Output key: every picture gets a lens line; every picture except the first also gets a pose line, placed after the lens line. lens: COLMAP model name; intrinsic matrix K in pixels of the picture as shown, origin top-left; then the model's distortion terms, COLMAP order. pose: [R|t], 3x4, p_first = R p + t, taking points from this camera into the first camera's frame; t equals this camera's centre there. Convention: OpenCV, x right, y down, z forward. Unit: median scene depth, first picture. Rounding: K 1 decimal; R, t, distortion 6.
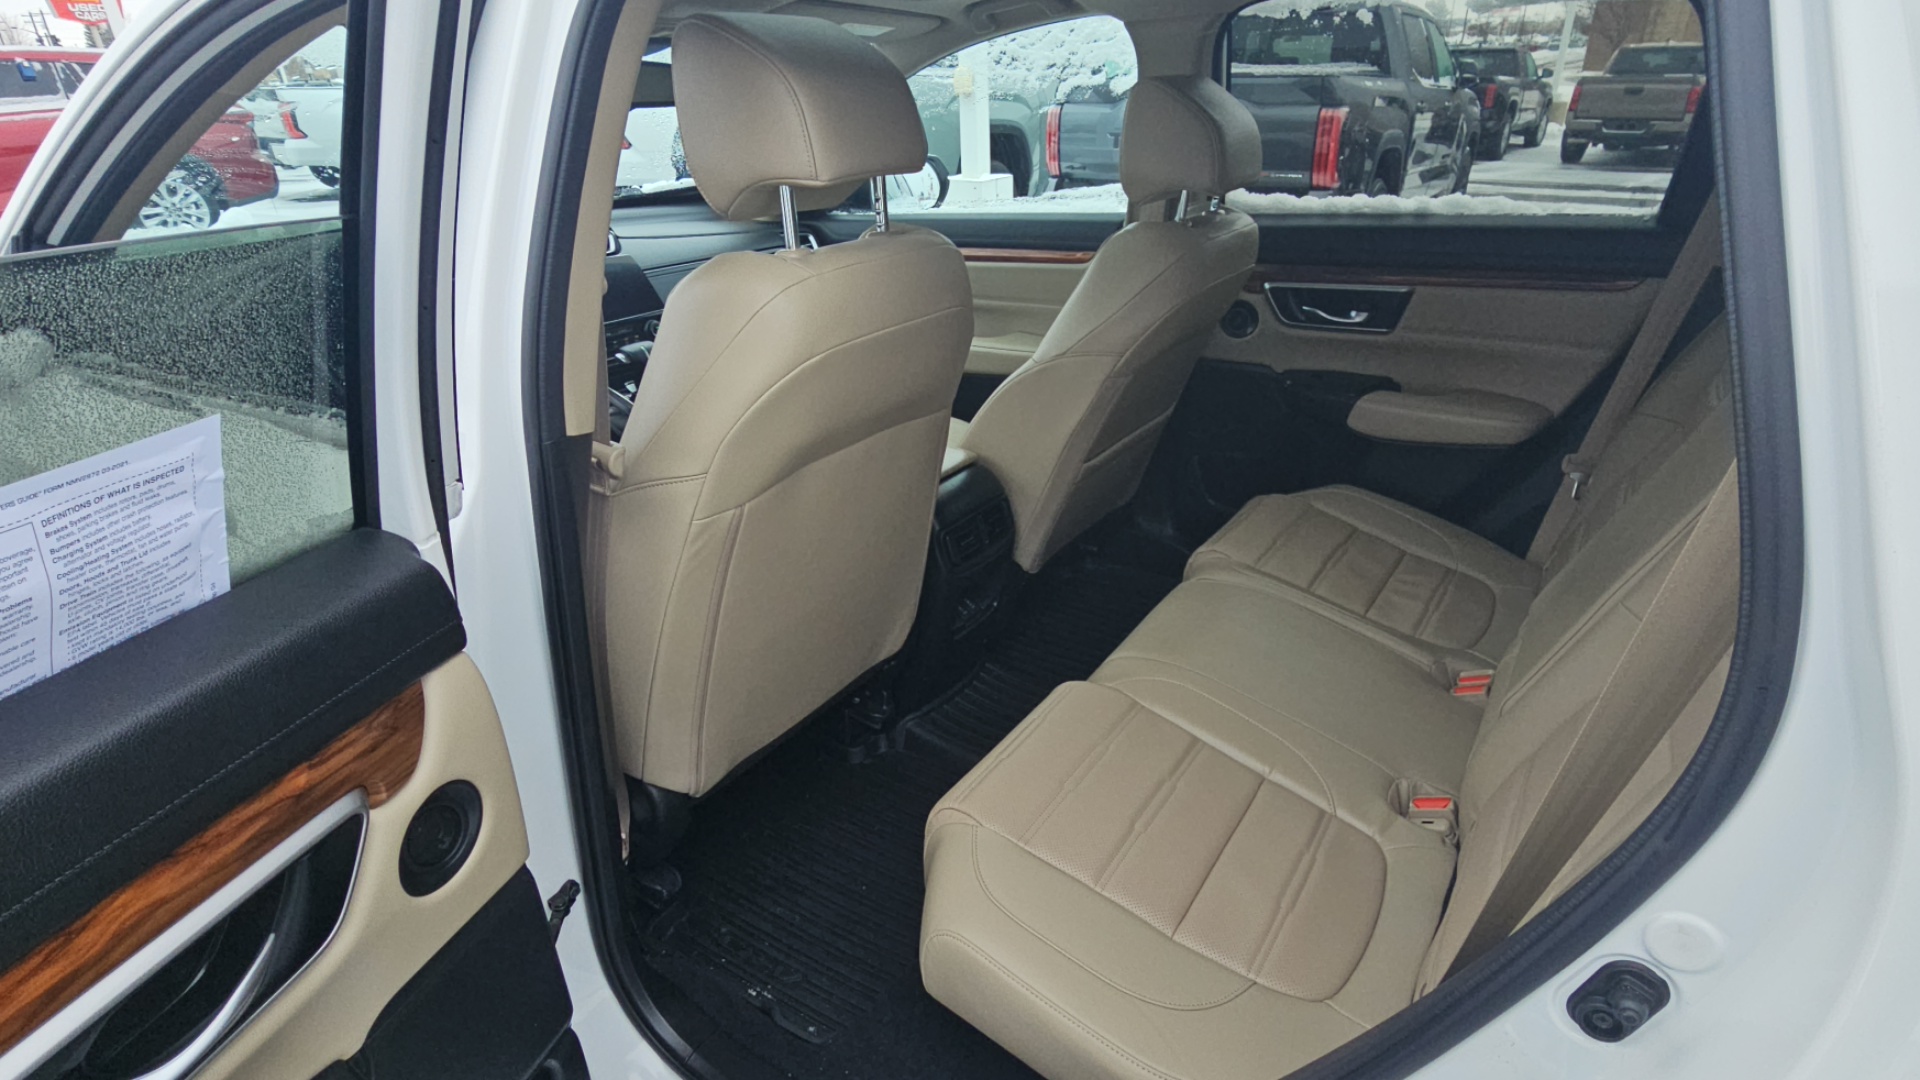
lens RADIAL K [[980.6, 0, 976.1], [0, 980.6, 529.8], [0, 0, 1]] dist [0.005464, -0.002316]
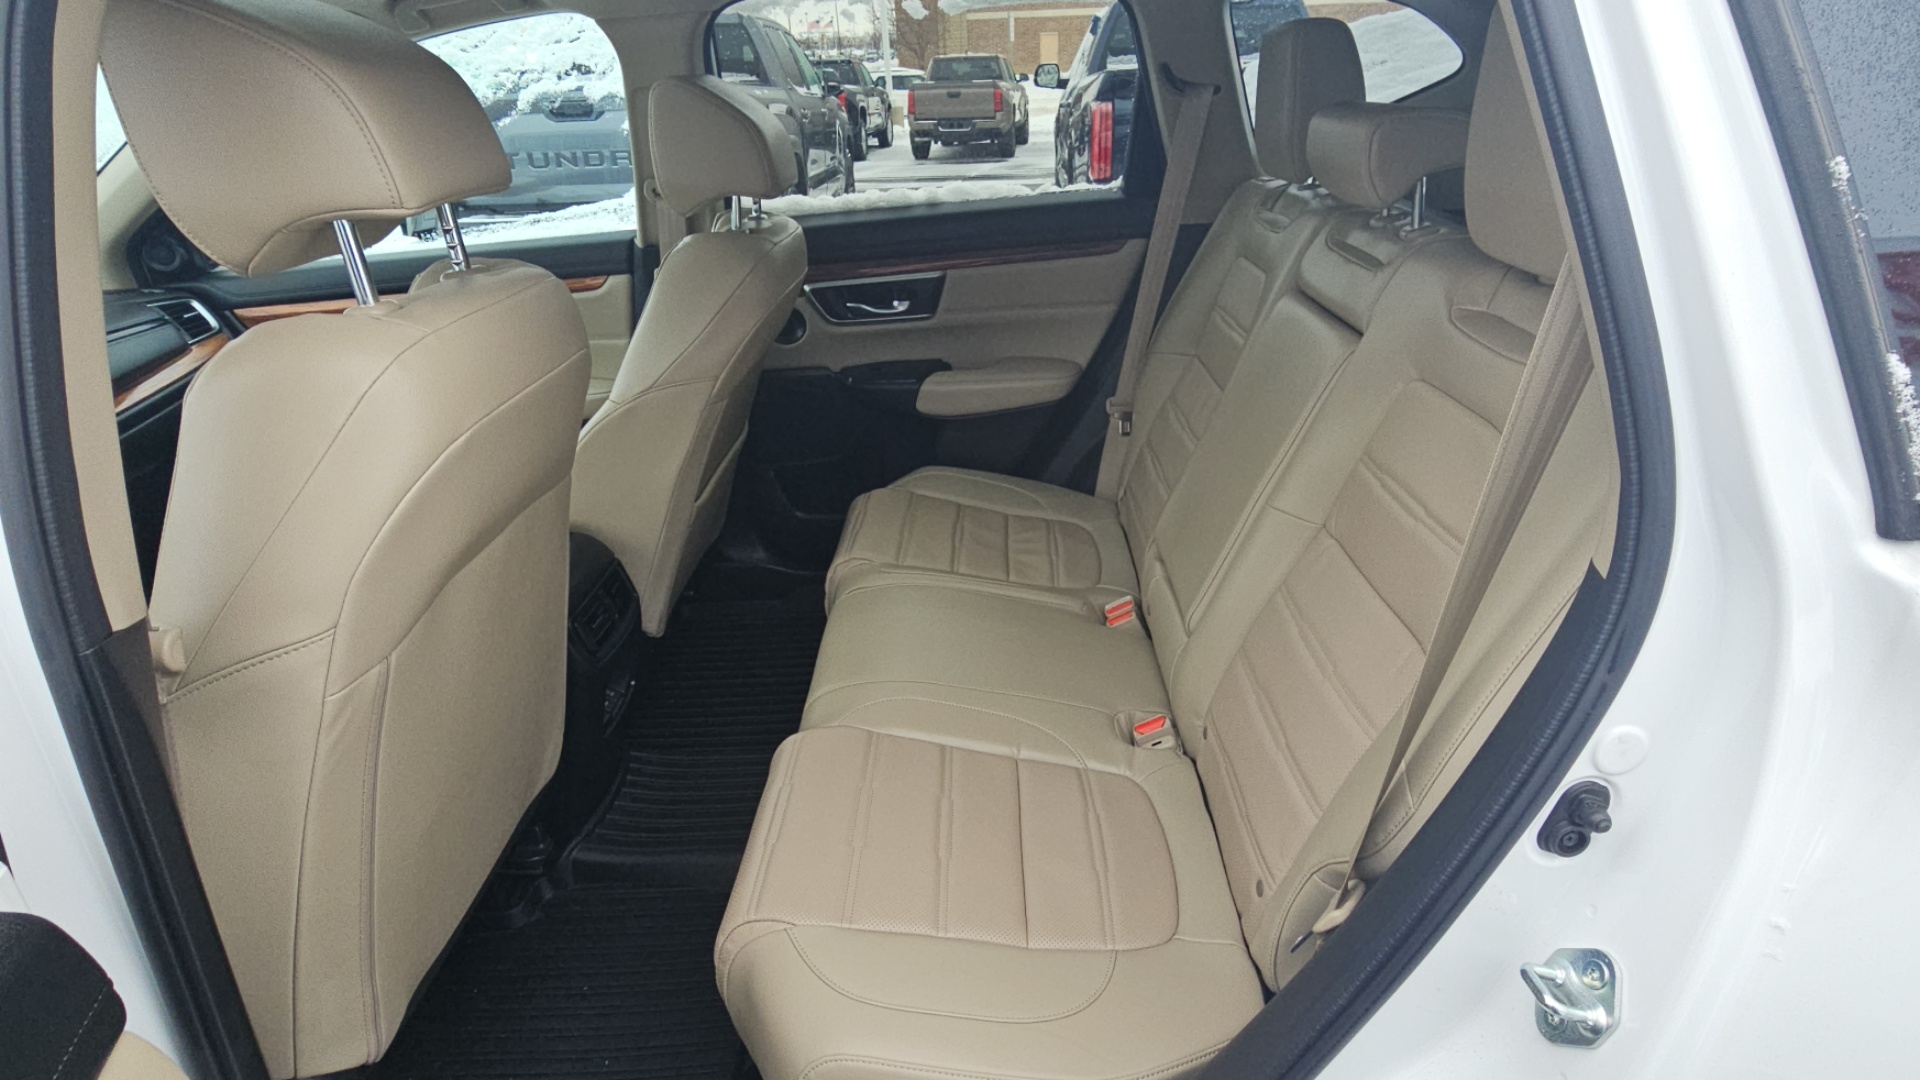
lens RADIAL K [[980.6, 0, 952.9], [0, 980.6, 537.2], [0, 0, 1]] dist [0.005464, -0.002316]
pose [[0.838027, -0.246618, 0.486713, -0.139871], [0.250168, 0.966407, 0.058937, -0.031059], [-0.484898, 0.072369, 0.871571, 0.095352]]
